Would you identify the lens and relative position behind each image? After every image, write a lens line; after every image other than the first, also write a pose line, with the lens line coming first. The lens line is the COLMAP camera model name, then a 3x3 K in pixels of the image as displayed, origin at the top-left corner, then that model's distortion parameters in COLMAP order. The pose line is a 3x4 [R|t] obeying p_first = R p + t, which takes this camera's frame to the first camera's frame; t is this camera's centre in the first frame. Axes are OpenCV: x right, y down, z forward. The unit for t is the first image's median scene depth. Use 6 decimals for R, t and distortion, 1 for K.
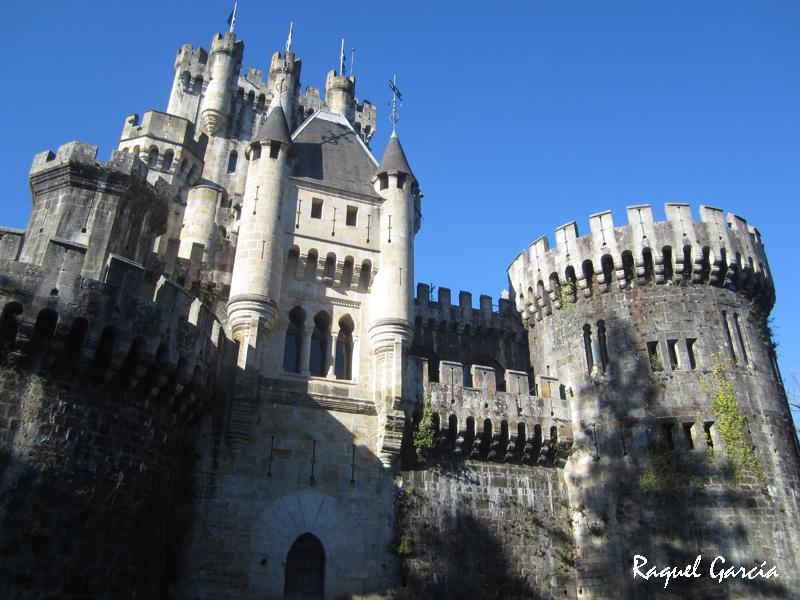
lens RADIAL K [[643.1, 0, 400.0], [0, 643.1, 300.0], [0, 0, 1]] dist [-0.072643, 0.017121]
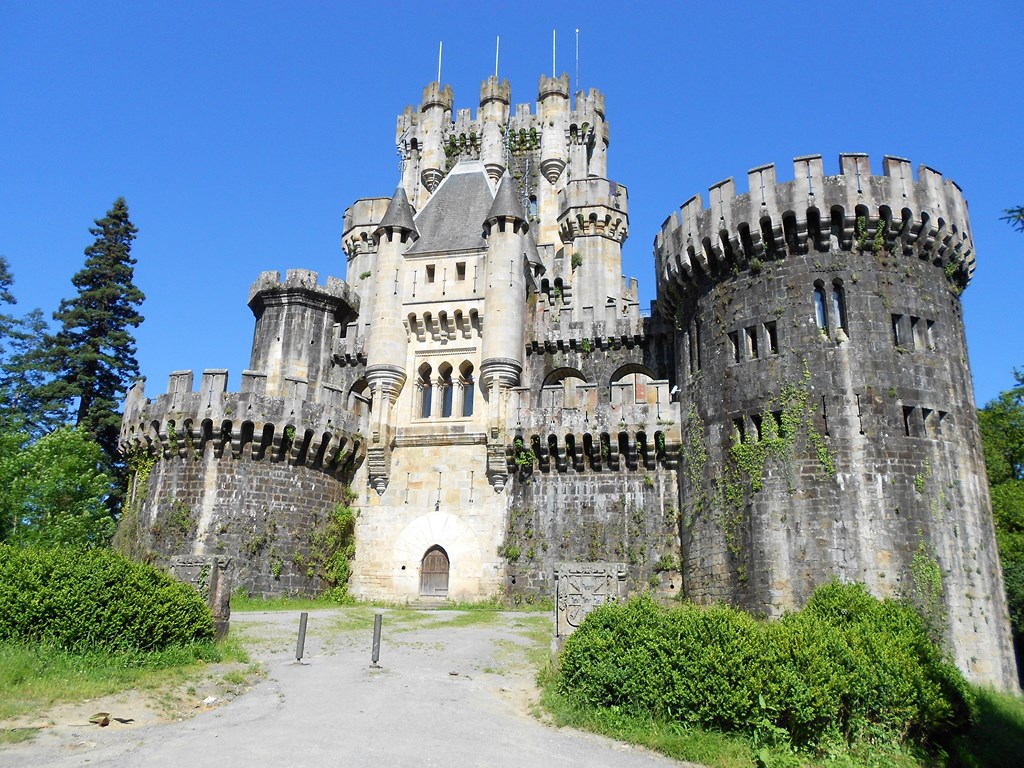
lens RADIAL K [[789.8, 0, 512.0], [0, 789.8, 384.0], [0, 0, 1]] dist [-0.031248, 0.002802]
pose [[0.835132, -0.158492, -0.526722, 0.757926], [0.235846, 0.968275, 0.082584, -0.035304], [0.496922, -0.193194, 0.846017, -0.175264]]
